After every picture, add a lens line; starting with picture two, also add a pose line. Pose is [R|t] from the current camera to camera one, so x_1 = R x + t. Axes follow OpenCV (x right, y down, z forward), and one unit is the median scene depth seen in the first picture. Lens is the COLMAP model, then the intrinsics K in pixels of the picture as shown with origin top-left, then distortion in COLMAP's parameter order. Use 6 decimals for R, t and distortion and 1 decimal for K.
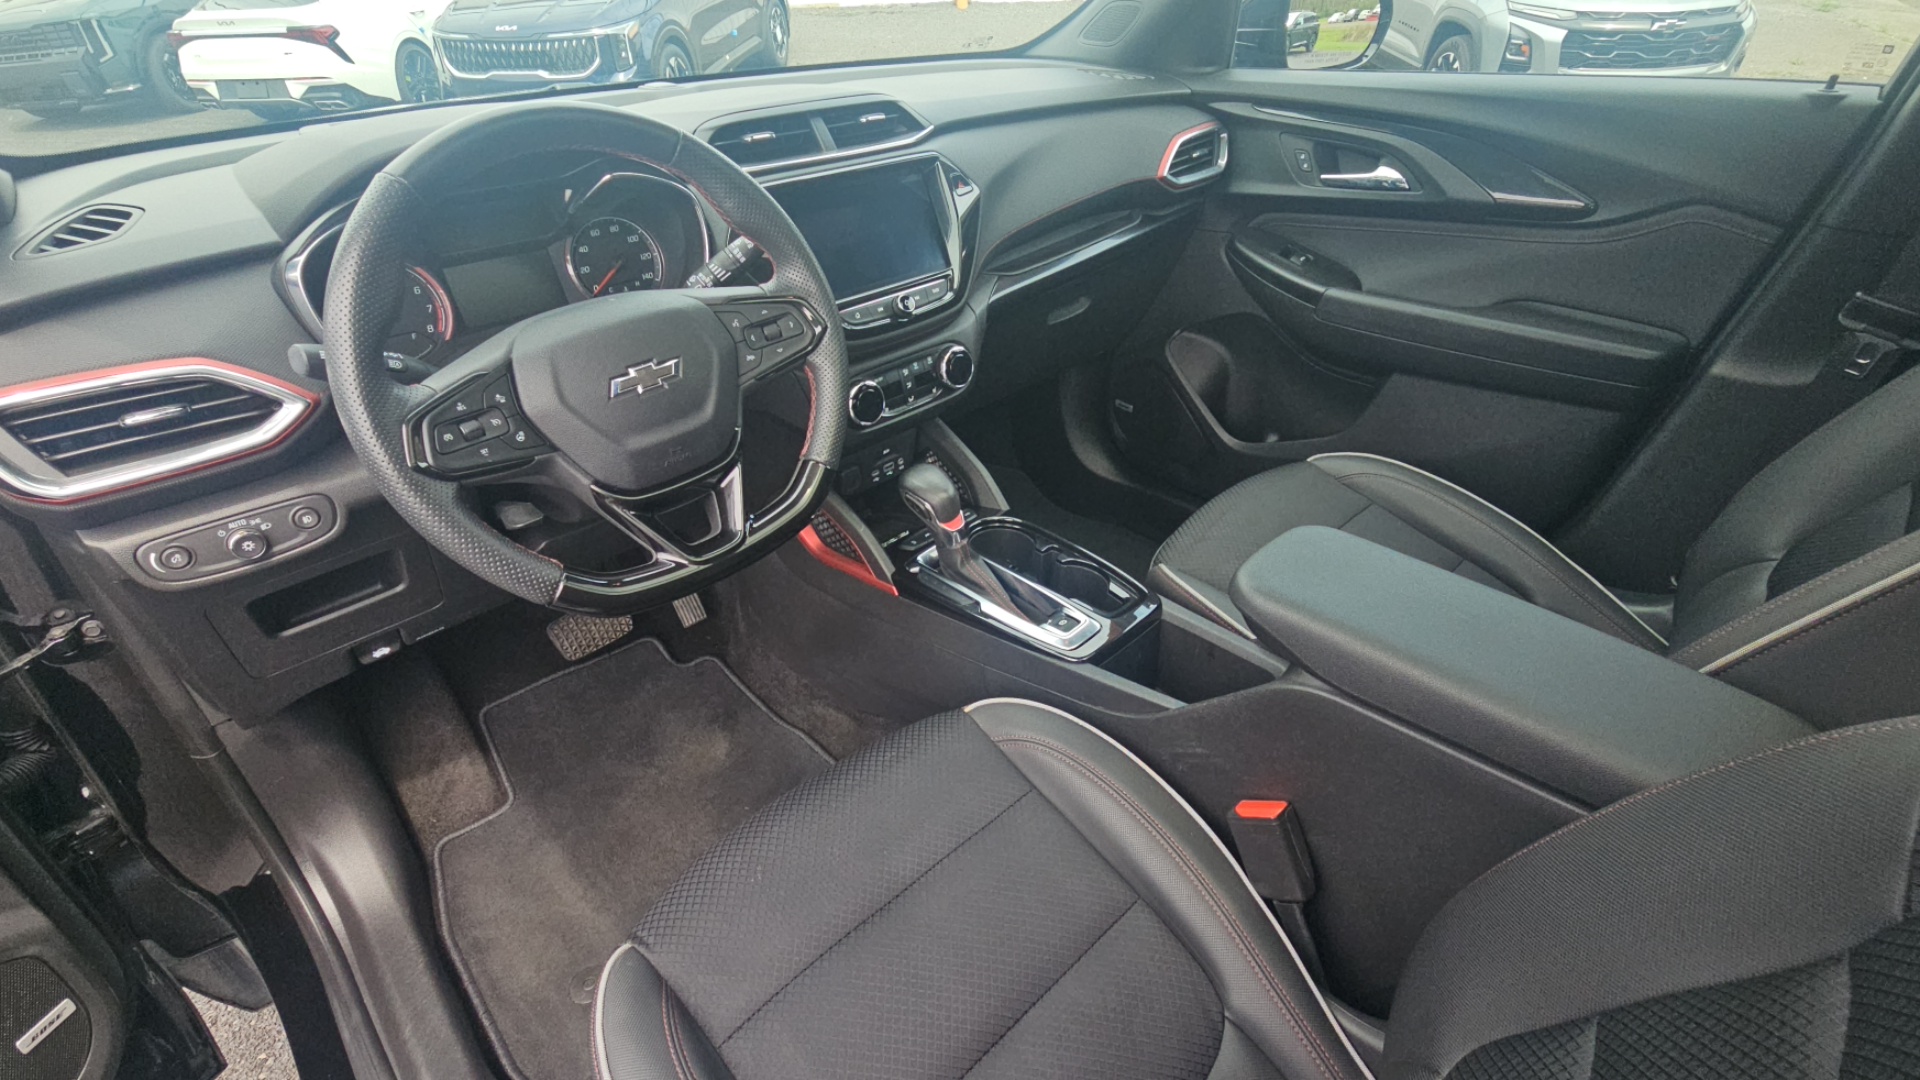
lens RADIAL K [[838.8, 0, 954.0], [0, 838.8, 532.8], [0, 0, 1]] dist [0.020604, -0.013249]
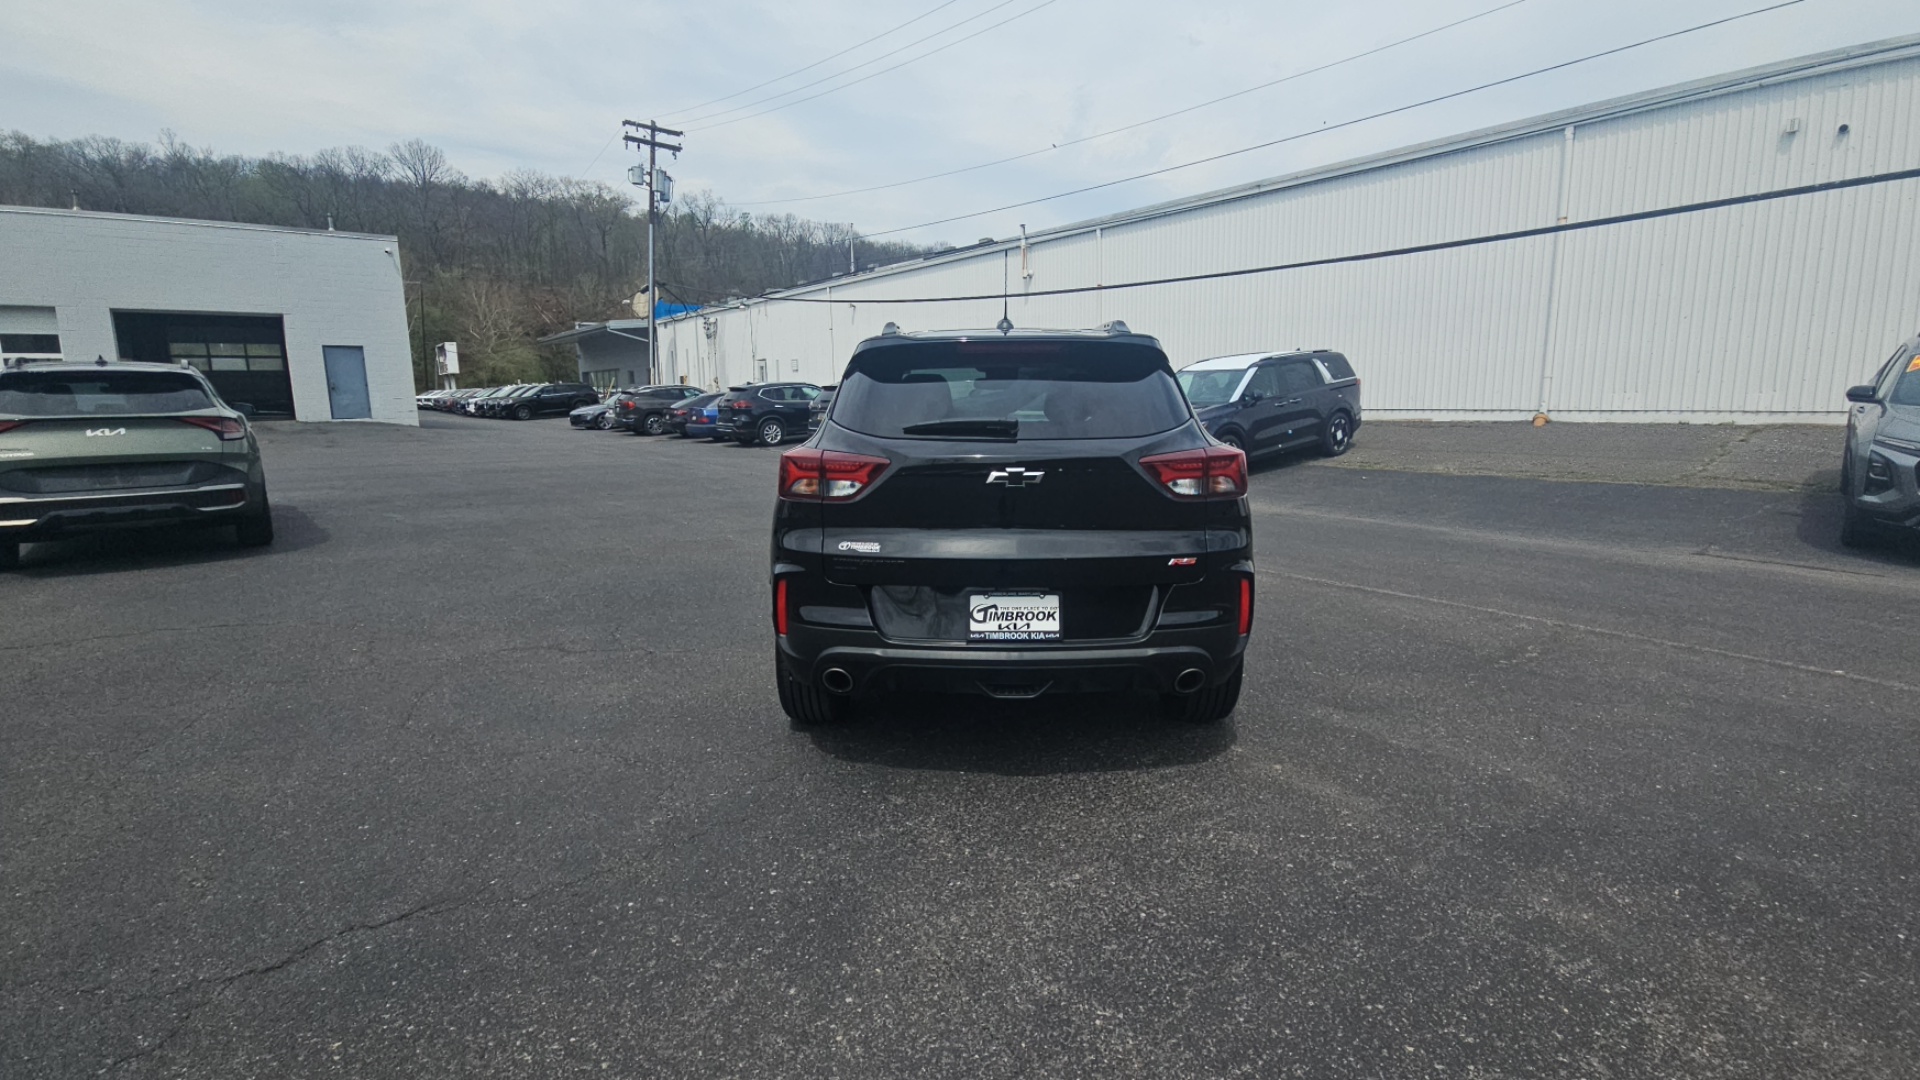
lens RADIAL K [[859.9, 0, 957.9], [0, 859.9, 540.2], [0, 0, 1]] dist [0.011059, -0.007619]
pose [[0.714554, 0.130104, -0.687376, 6.174550], [-0.393546, 0.887099, -0.241199, 2.902088], [0.578389, 0.442864, 0.685082, -4.886095]]
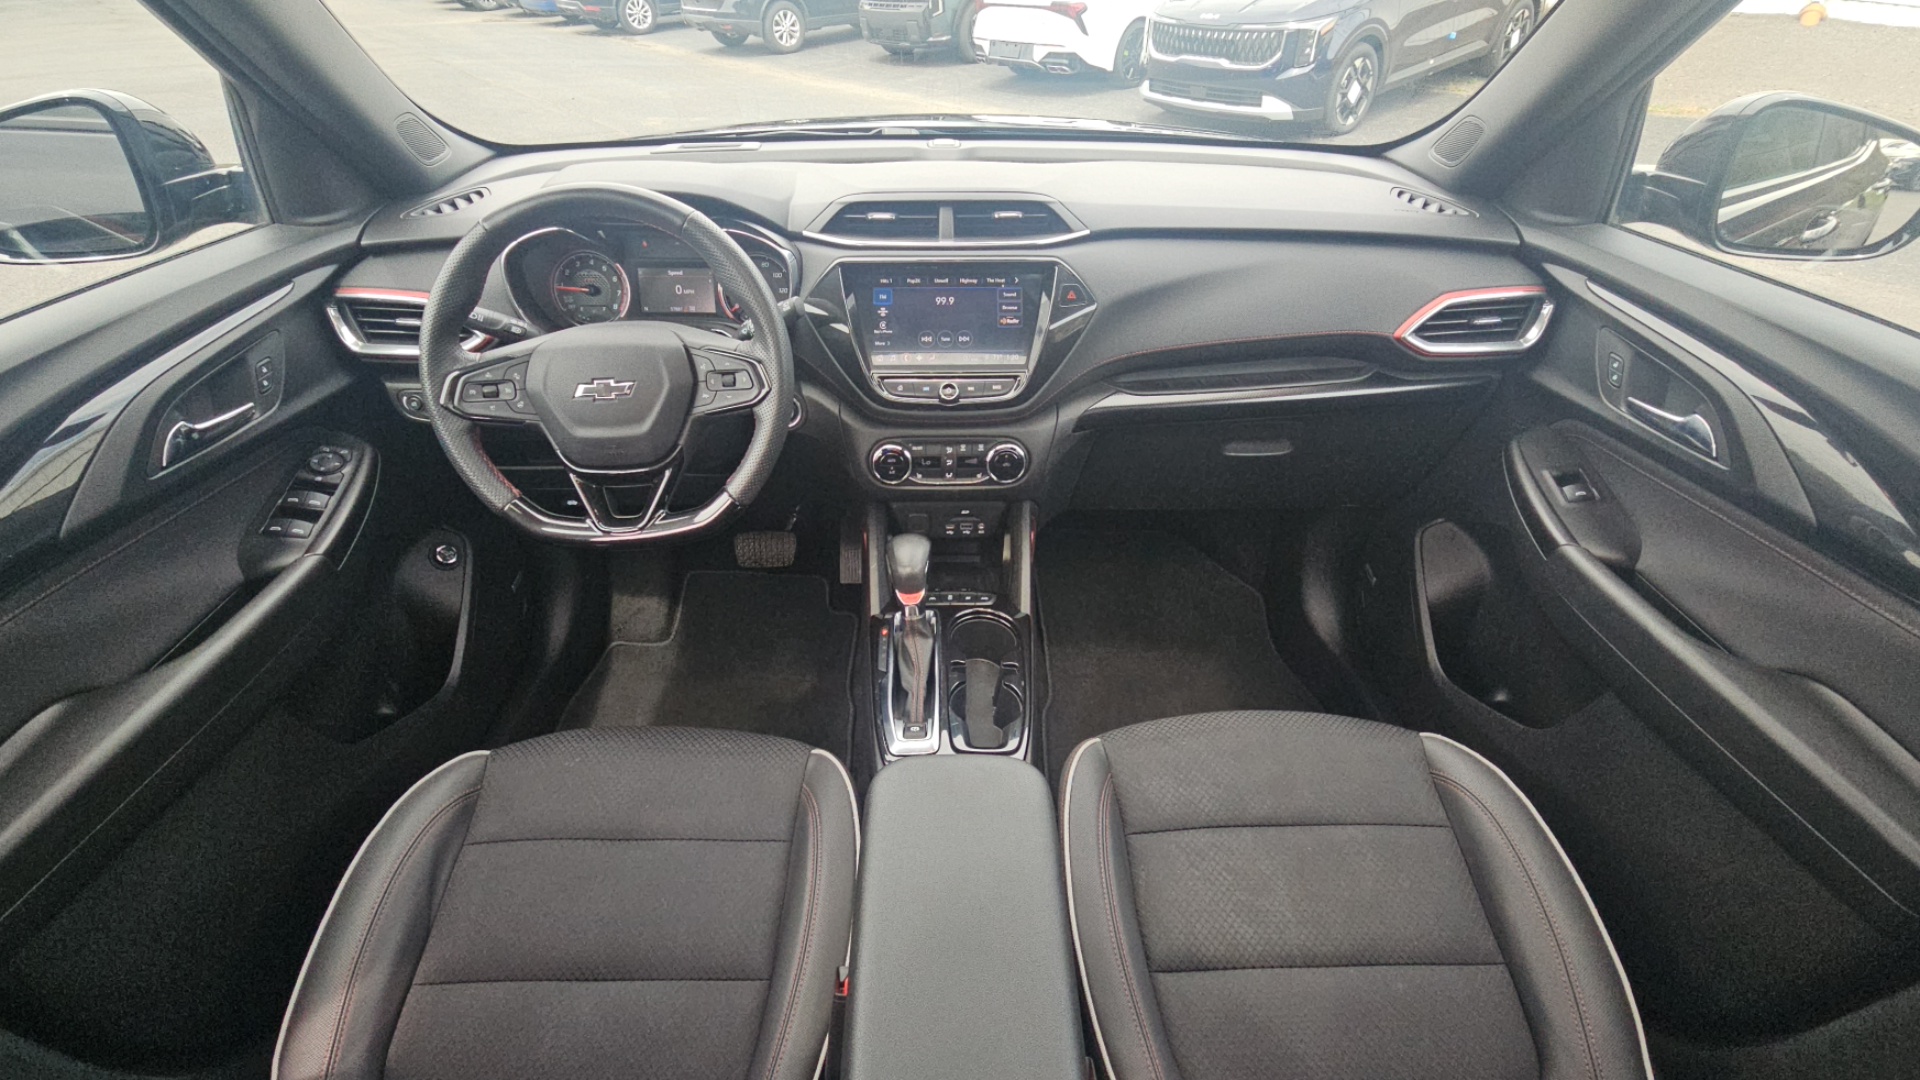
lens RADIAL K [[828.6, 0, 948.6], [0, 828.6, 541.9], [0, 0, 1]] dist [0.015540, -0.005064]
pose [[0.741159, 0.407355, -0.533615, 0.536186], [-0.392027, 0.907879, 0.148561, -0.236017], [0.544975, 0.099084, 0.832577, 0.135128]]
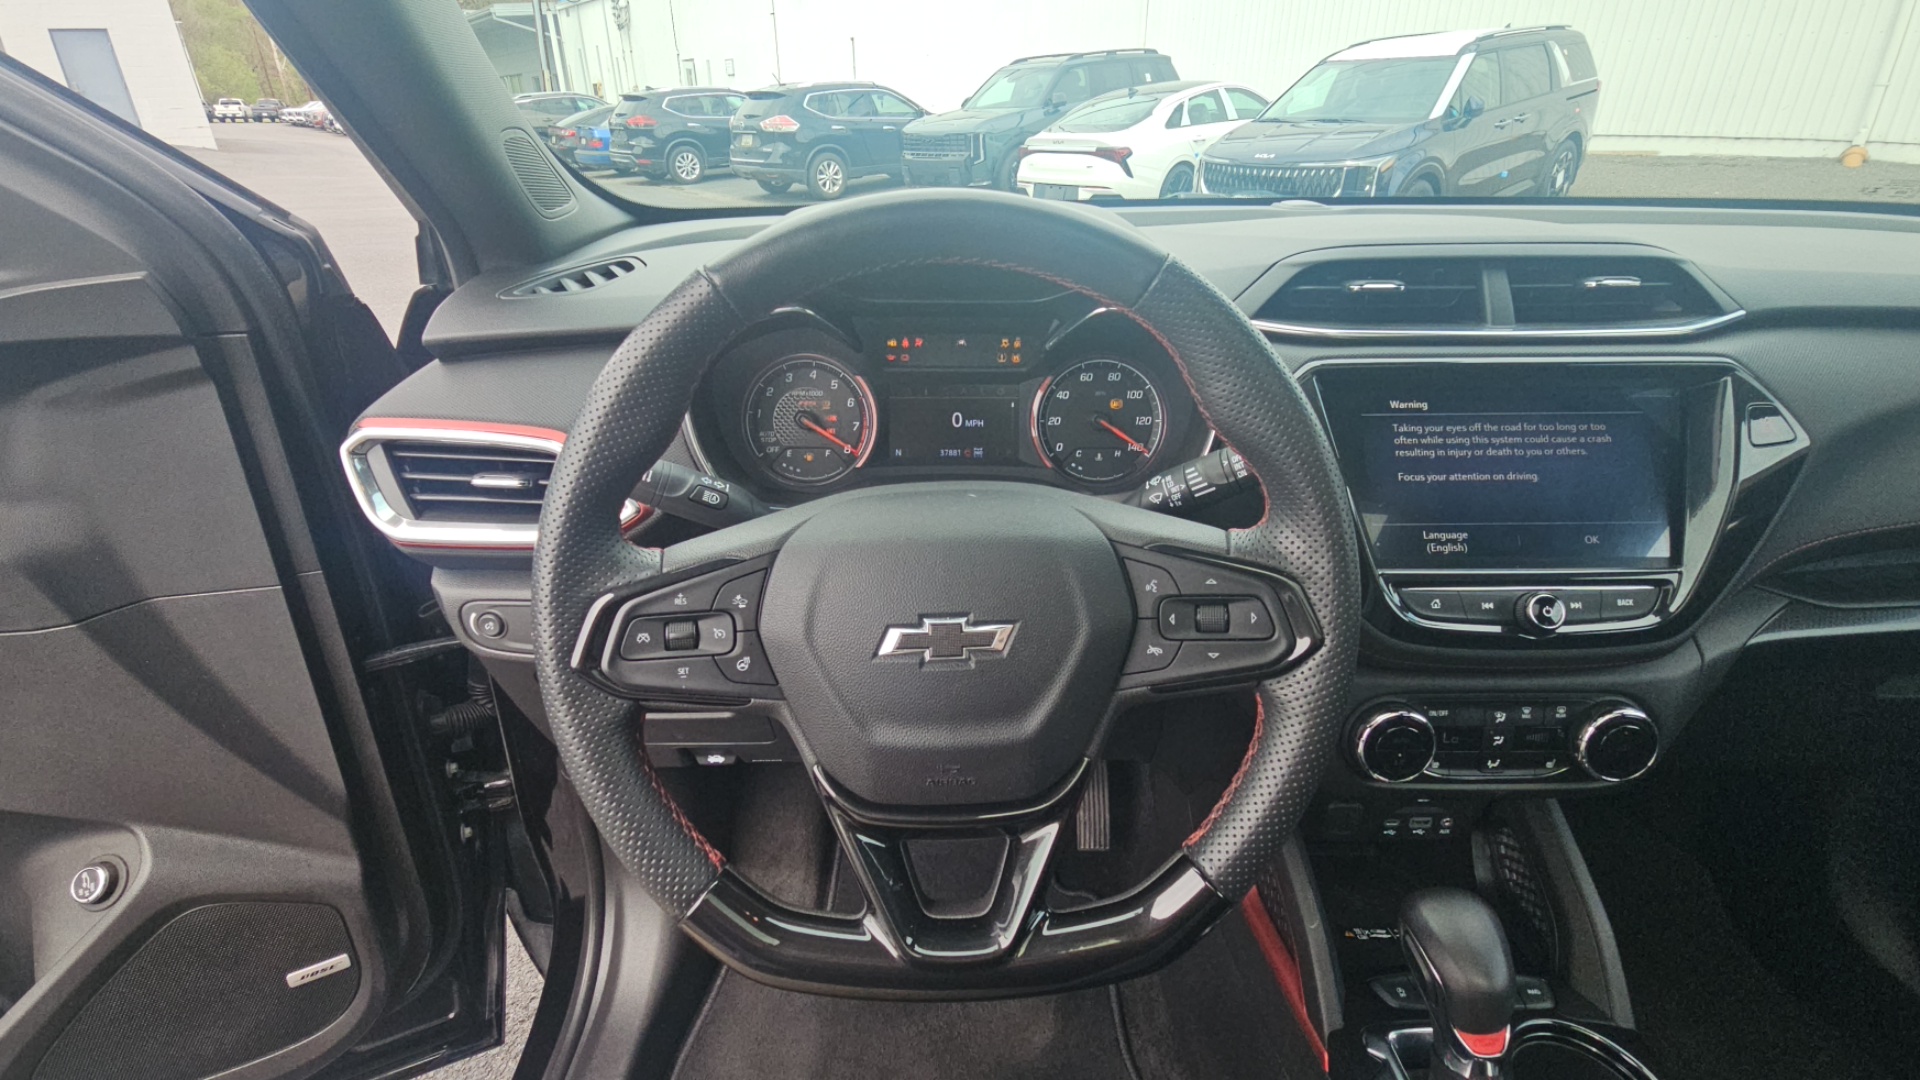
lens RADIAL K [[859.9, 0, 957.9], [0, 859.9, 540.2], [0, 0, 1]] dist [0.011059, -0.007619]
pose [[0.728956, 0.319891, -0.605221, -0.011149], [-0.392733, 0.919561, 0.013011, -0.162138], [0.560699, 0.228206, 0.795951, 0.319453]]
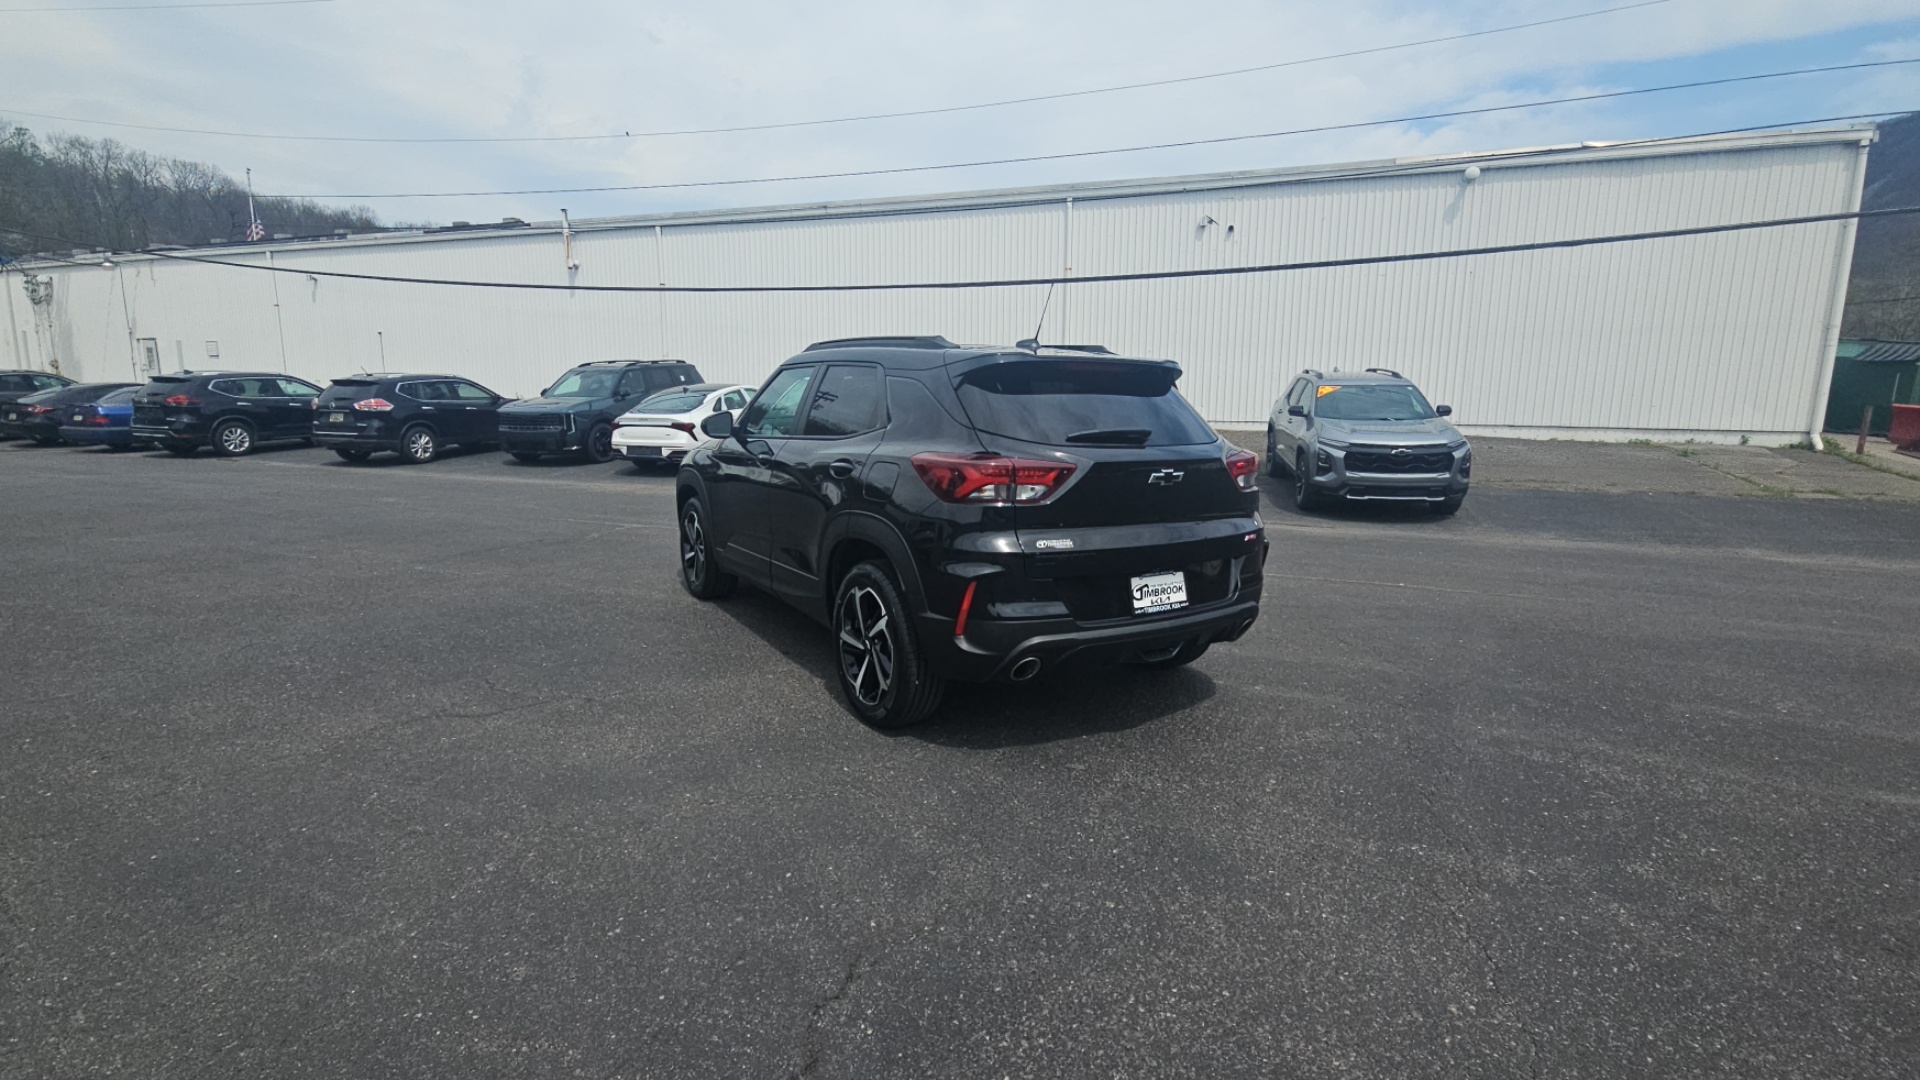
lens RADIAL K [[859.9, 0, 957.9], [0, 859.9, 540.2], [0, 0, 1]] dist [0.011059, -0.007619]
pose [[0.979653, 0.064611, -0.190012, 2.839066], [-0.137473, 0.905806, -0.400771, 4.217992], [0.146220, 0.418738, 0.896258, -6.810761]]
